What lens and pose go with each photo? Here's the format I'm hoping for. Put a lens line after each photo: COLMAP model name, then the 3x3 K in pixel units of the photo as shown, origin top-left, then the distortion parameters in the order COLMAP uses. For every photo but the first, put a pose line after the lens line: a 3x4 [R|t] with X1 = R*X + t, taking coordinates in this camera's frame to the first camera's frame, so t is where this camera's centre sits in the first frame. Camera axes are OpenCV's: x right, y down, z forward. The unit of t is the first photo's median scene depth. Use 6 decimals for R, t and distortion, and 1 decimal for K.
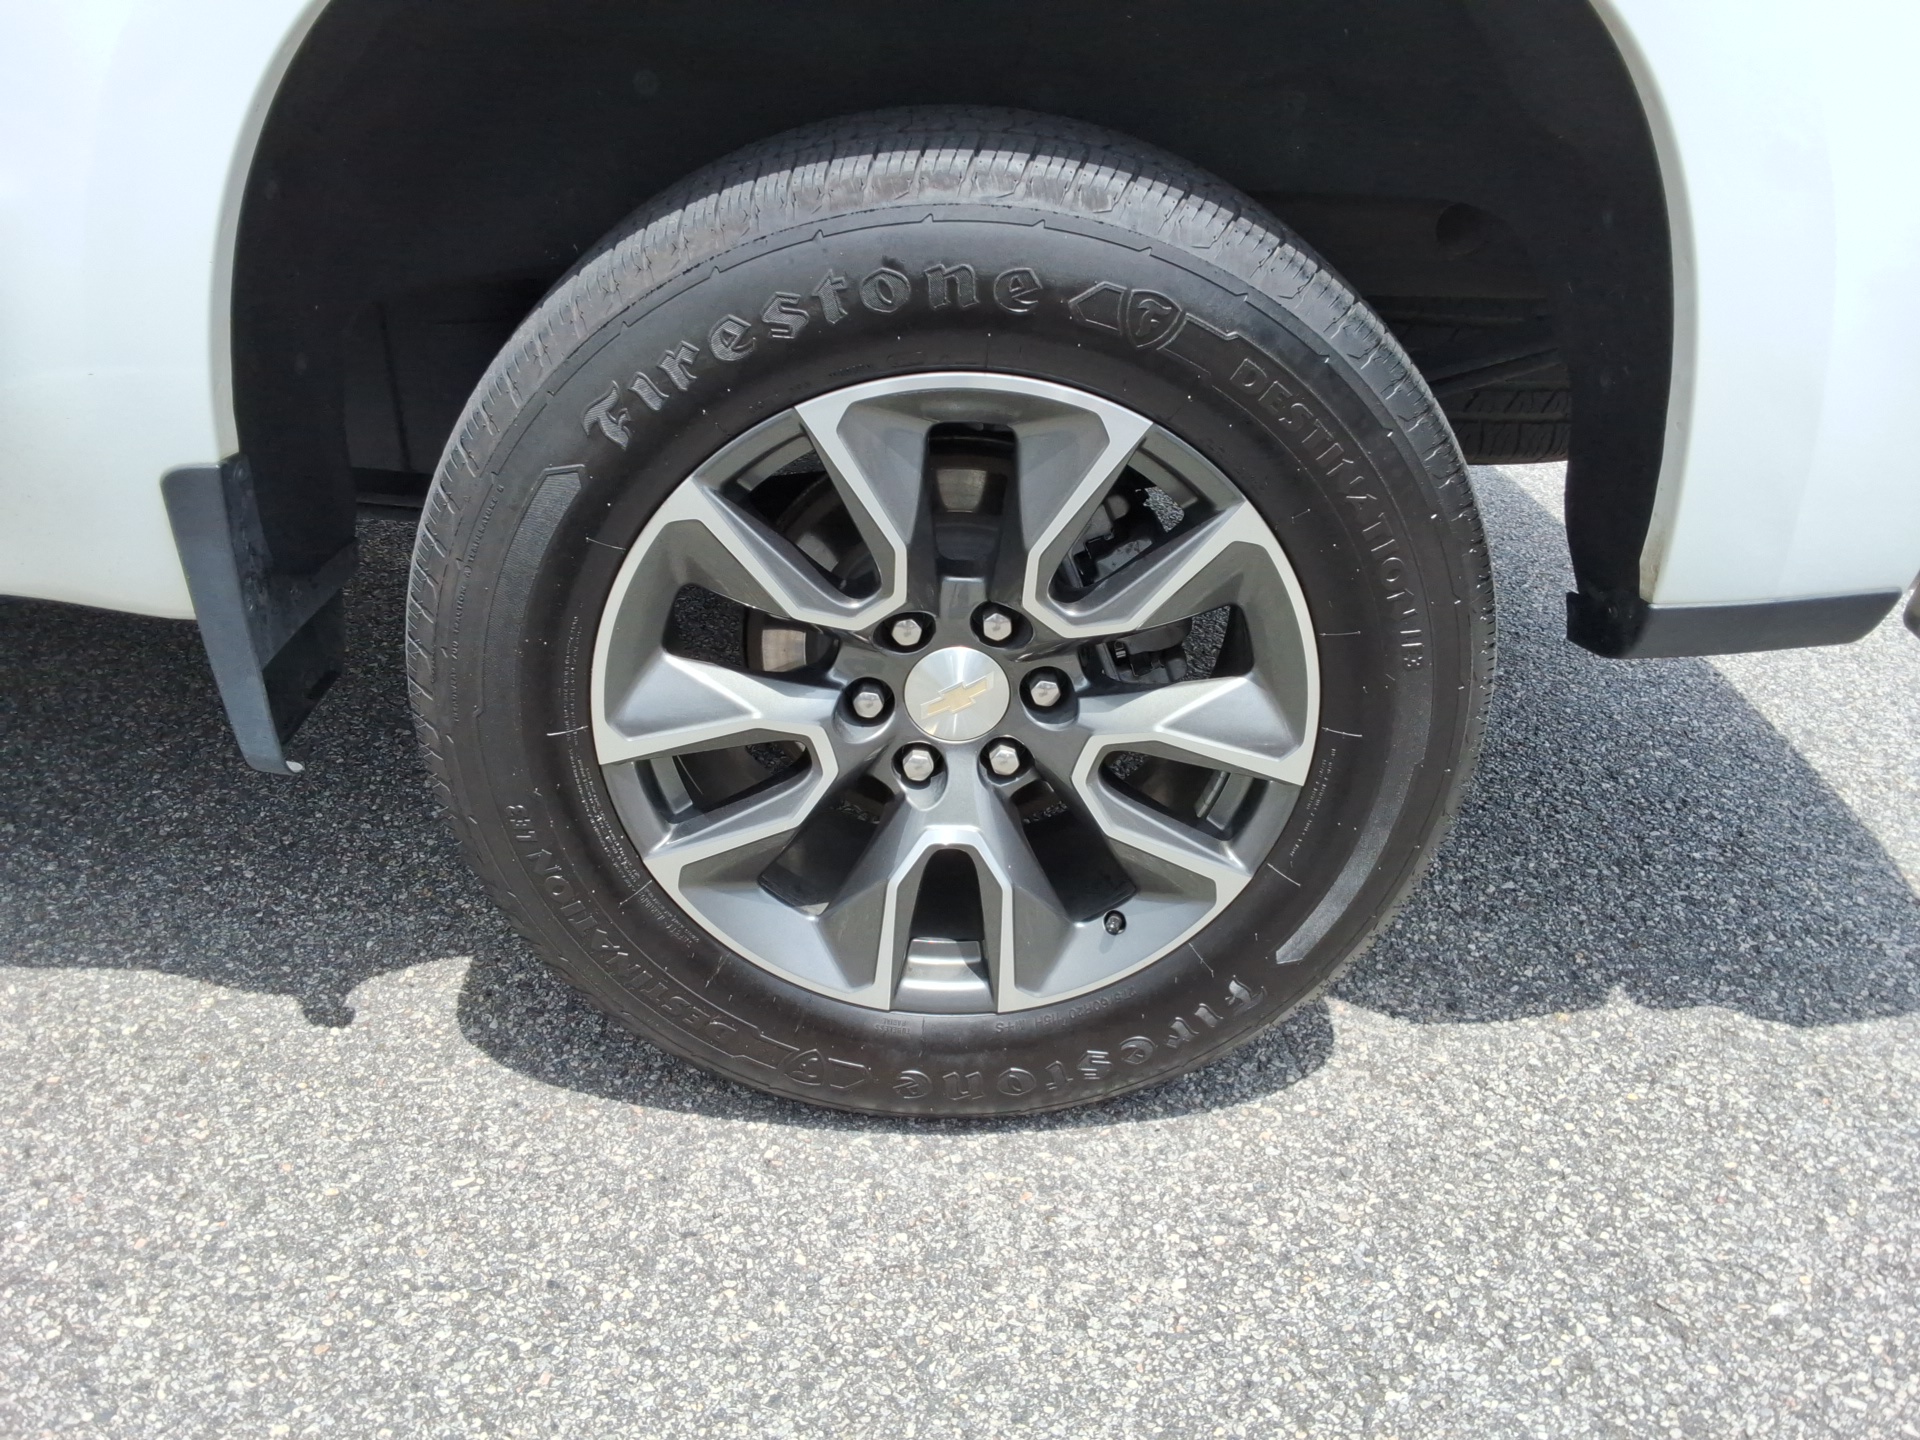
lens RADIAL K [[1523.4, 0, 963.8], [0, 1523.4, 706.7], [0, 0, 1]] dist [0.126675, -0.204850]
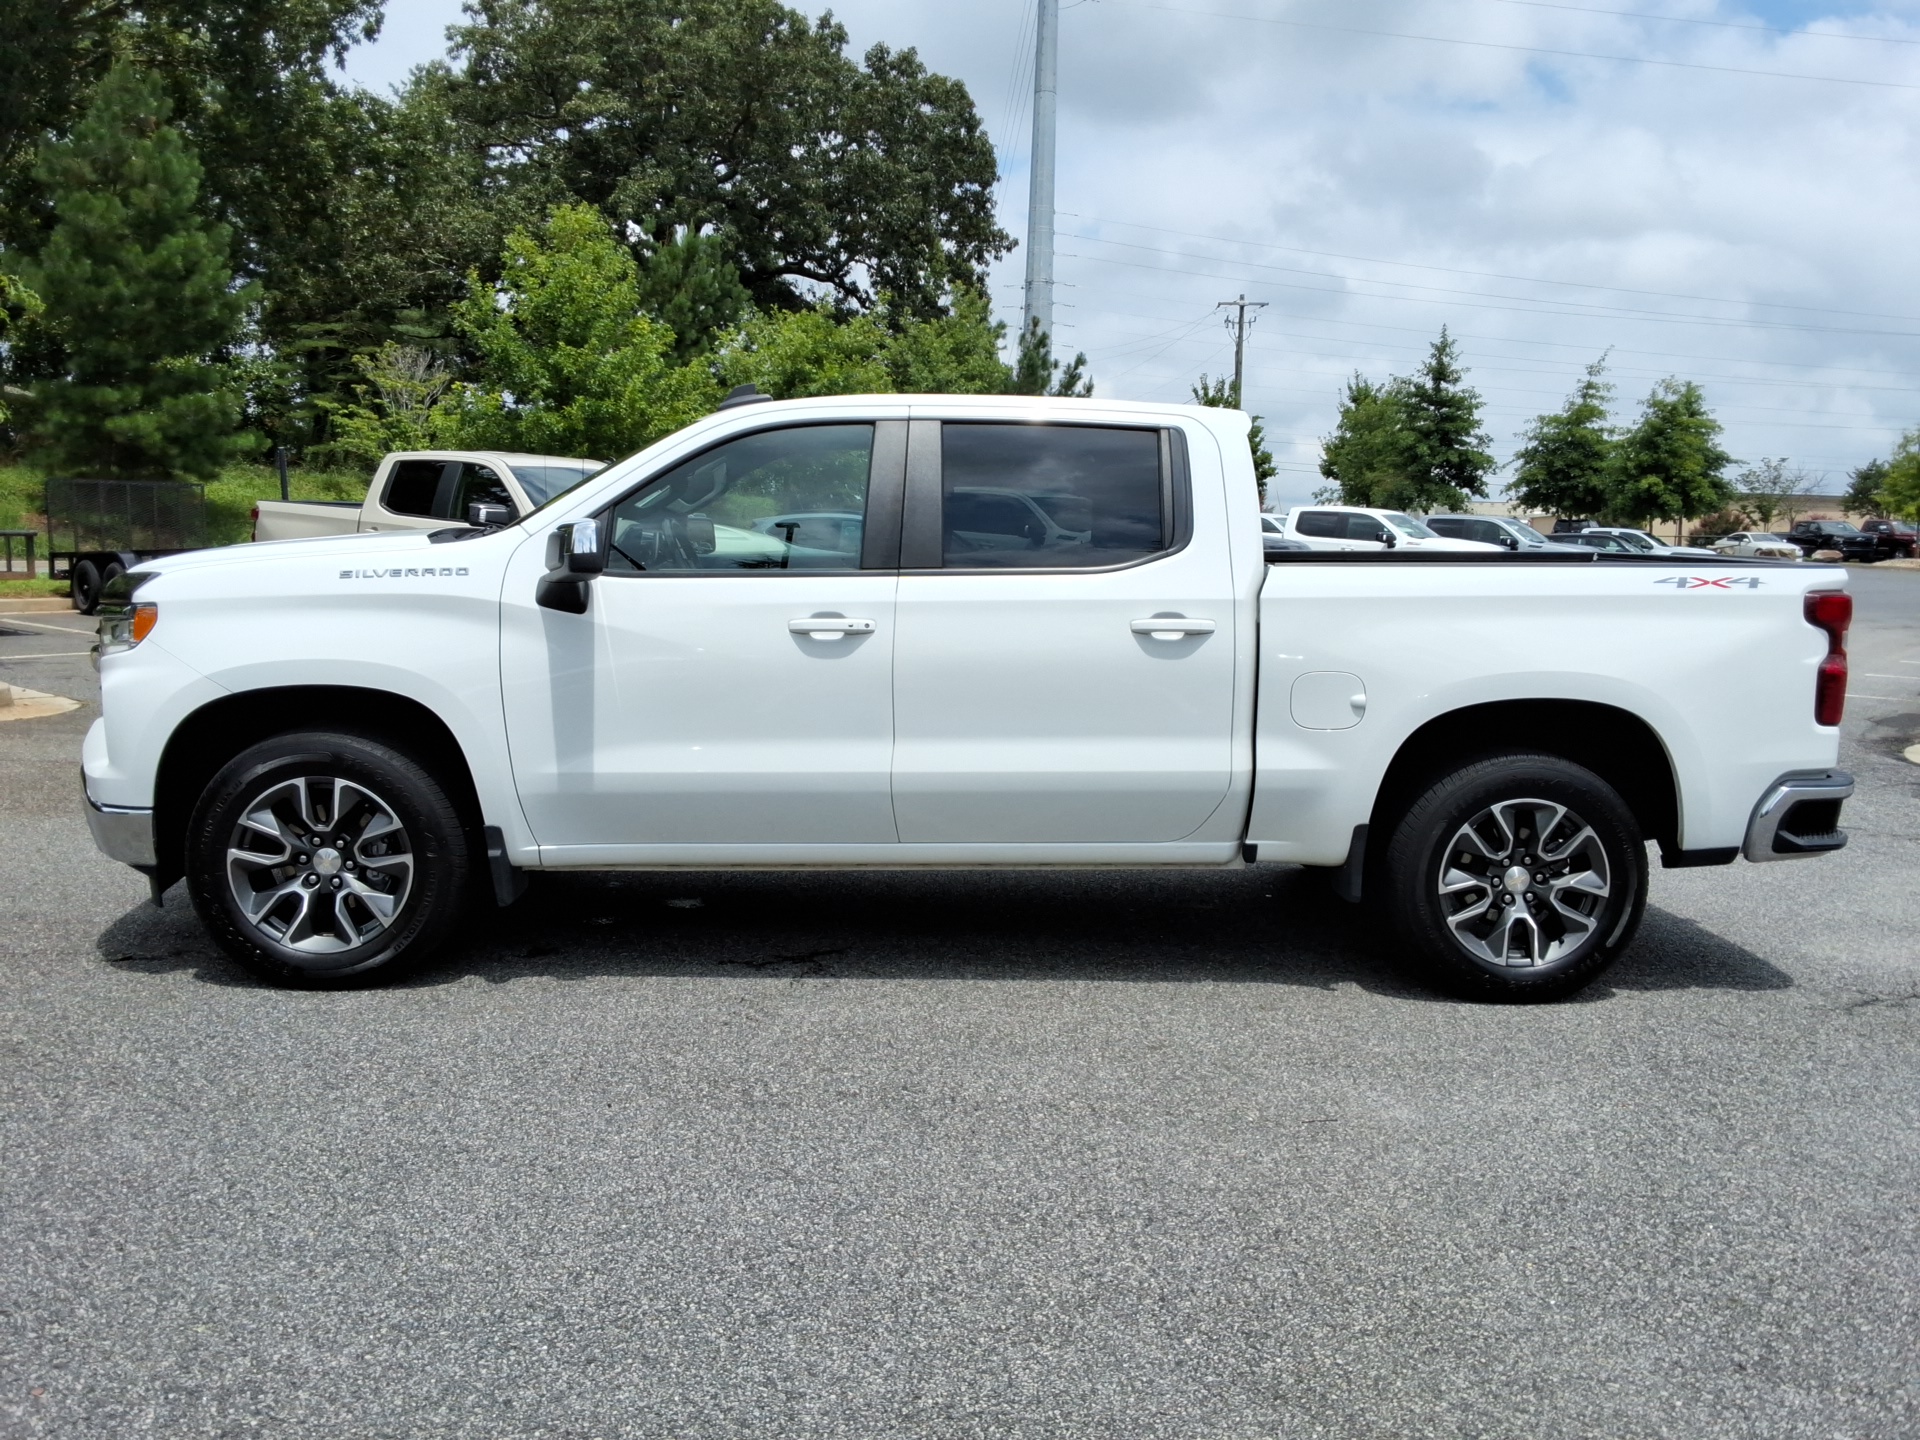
lens RADIAL K [[1508.9, 0, 972.5], [0, 1508.9, 715.4], [0, 0, 1]] dist [0.129799, -0.201183]
pose [[0.999501, -0.029343, 0.011731, -1.514969], [0.031597, 0.934317, -0.355041, 1.002142], [-0.000543, 0.355234, 0.934777, -3.016259]]
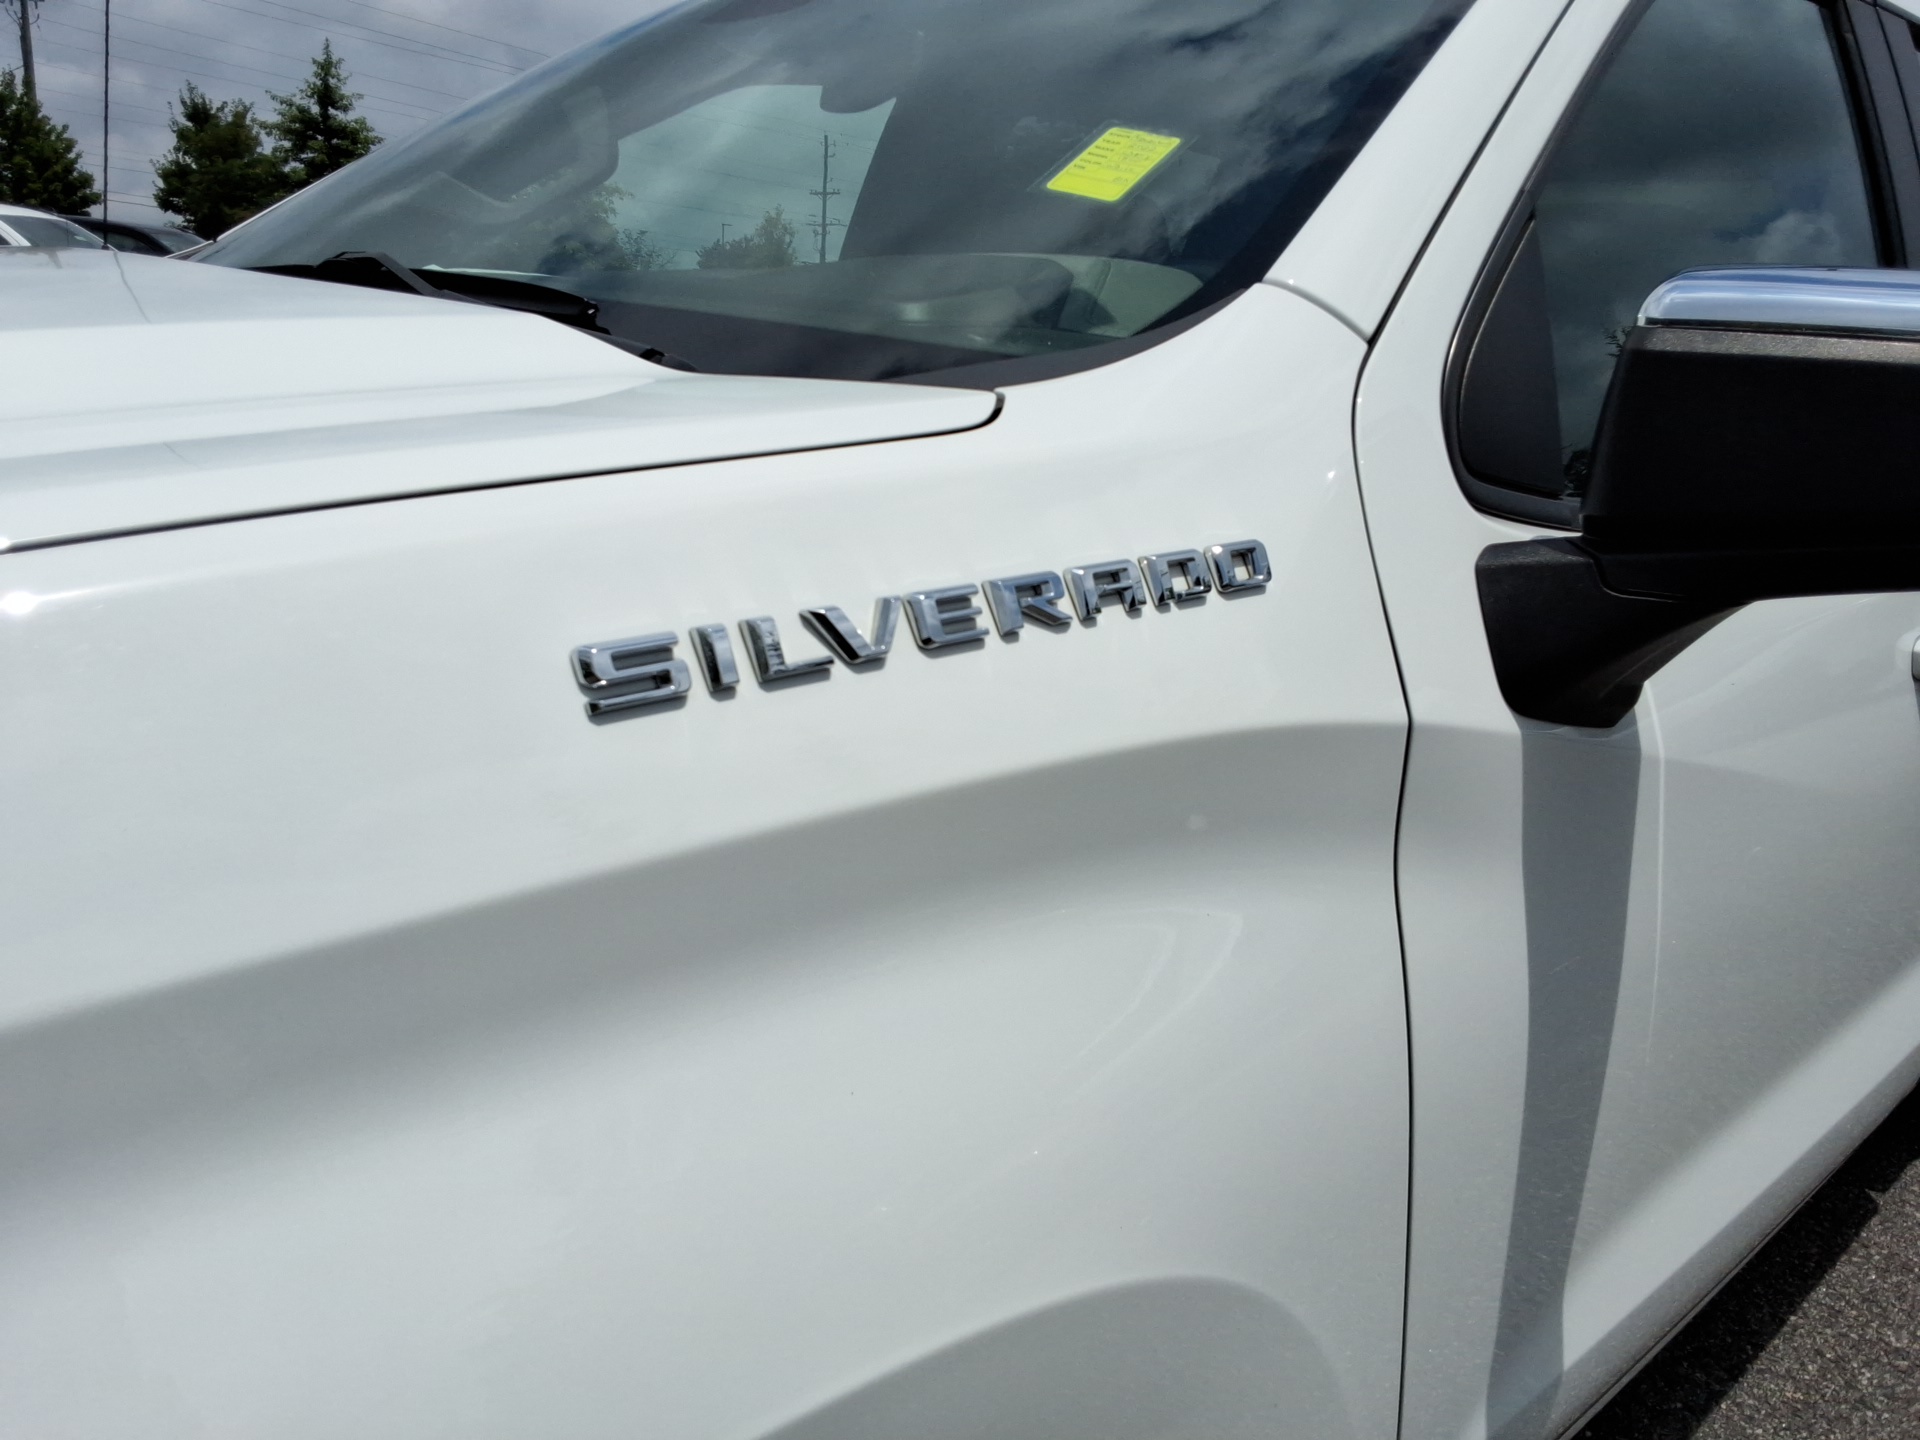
lens RADIAL K [[1562.0, 0, 960.0], [0, 1562.0, 720.0], [0, 0, 1]] dist [0.011086, -0.028584]
pose [[0.744336, -0.166129, 0.646812, -3.271404], [0.292309, 0.951899, -0.091894, -0.682455], [-0.600433, 0.257469, 0.757093, 0.096193]]
